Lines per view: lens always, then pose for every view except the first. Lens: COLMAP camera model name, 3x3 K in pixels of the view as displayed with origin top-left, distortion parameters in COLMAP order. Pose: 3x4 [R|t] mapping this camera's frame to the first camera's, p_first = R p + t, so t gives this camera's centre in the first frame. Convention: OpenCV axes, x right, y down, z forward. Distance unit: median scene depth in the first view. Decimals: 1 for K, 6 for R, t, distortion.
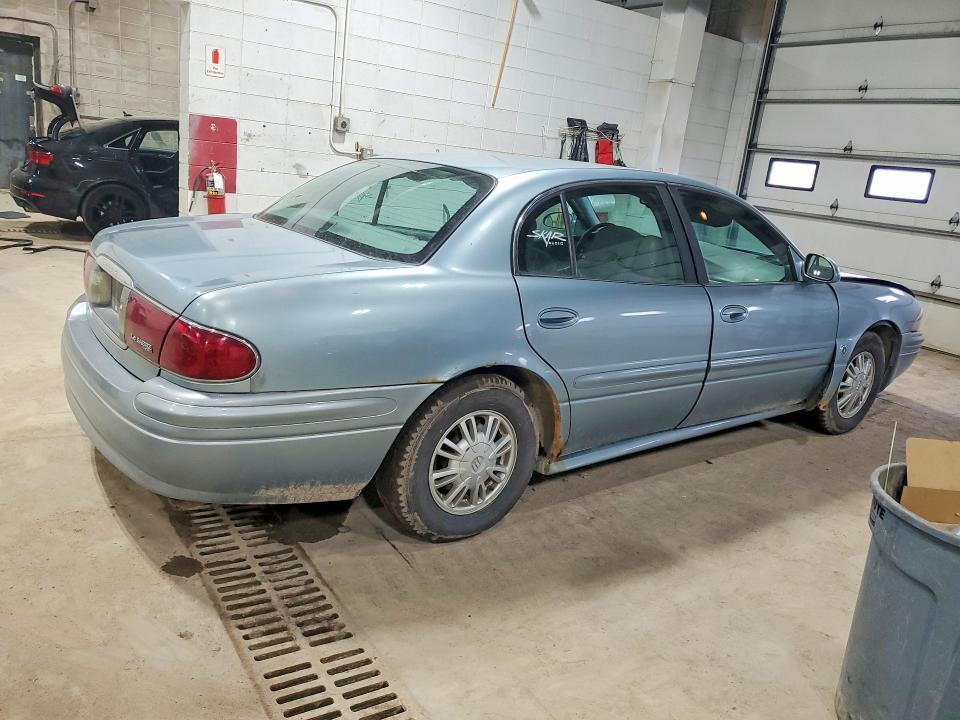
lens RADIAL K [[712.4, 0, 474.4], [0, 712.4, 358.8], [0, 0, 1]] dist [-0.007683, -0.003632]
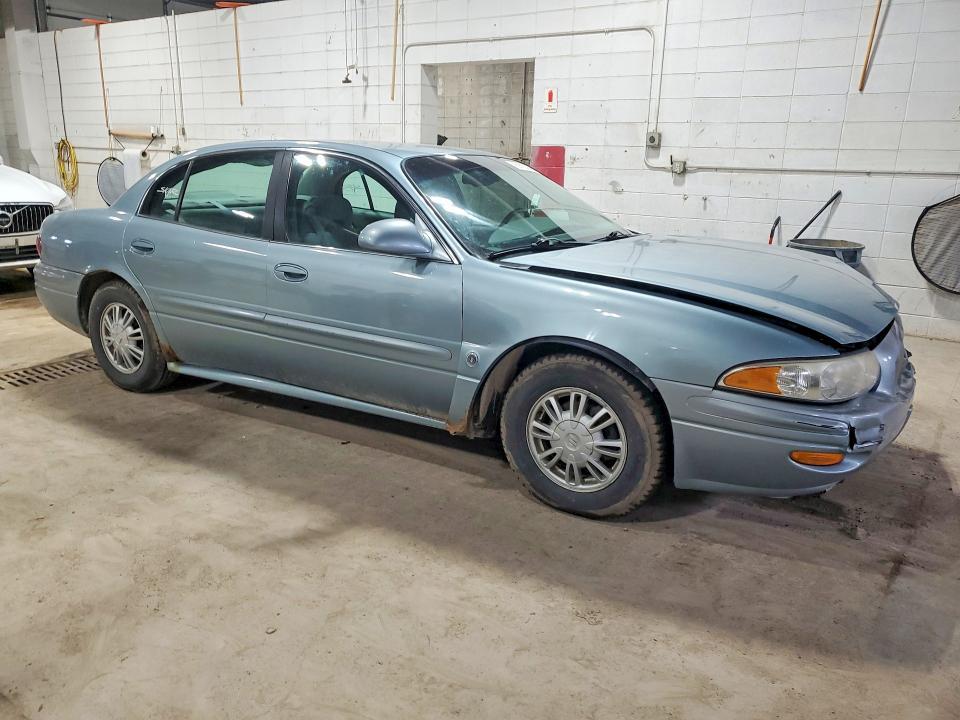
lens RADIAL K [[712.4, 0, 474.4], [0, 712.4, 358.8], [0, 0, 1]] dist [-0.007683, -0.003632]
pose [[0.399260, 0.149438, -0.904577, 0.751834], [-0.226202, 0.972183, 0.060766, -0.034784], [0.888496, 0.180356, 0.421957, 0.454261]]
